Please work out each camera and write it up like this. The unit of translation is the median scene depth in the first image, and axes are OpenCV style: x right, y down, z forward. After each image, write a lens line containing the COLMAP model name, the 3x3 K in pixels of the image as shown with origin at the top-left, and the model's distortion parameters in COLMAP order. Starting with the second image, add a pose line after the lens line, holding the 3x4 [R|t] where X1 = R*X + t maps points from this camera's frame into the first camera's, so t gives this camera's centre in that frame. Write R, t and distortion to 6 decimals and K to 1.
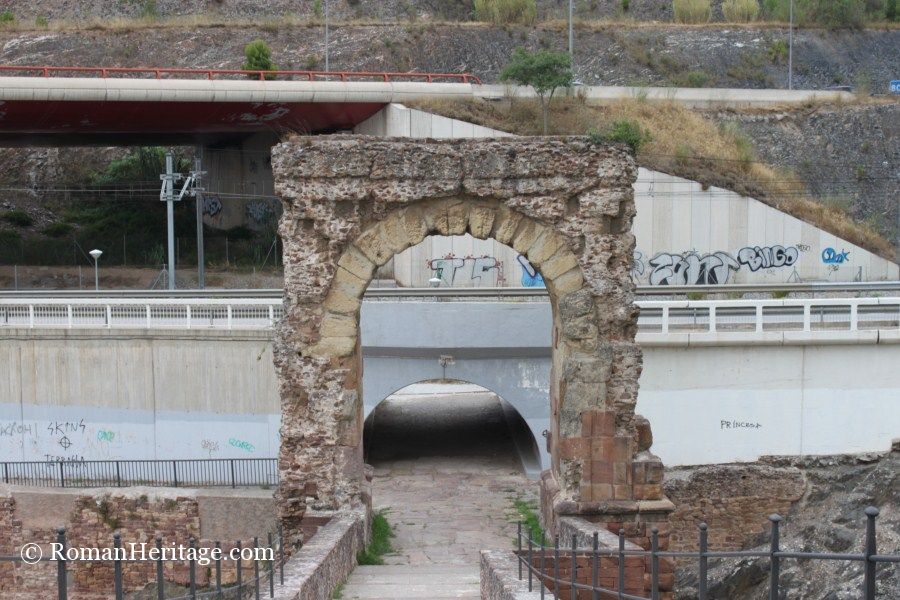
lens RADIAL K [[788.8, 0, 448.8], [0, 788.8, 311.0], [0, 0, 1]] dist [-0.169323, 0.180466]
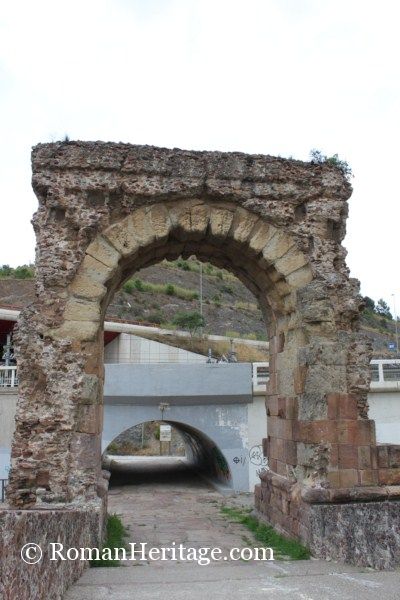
lens RADIAL K [[454.9, 0, 199.5], [0, 454.9, 288.0], [0, 0, 1]] dist [-0.170817, 0.091713]
pose [[0.995594, 0.025128, 0.090343, -0.044098], [-0.002016, 0.968941, -0.247282, 0.135722], [-0.093751, 0.246010, 0.964723, 0.427830]]
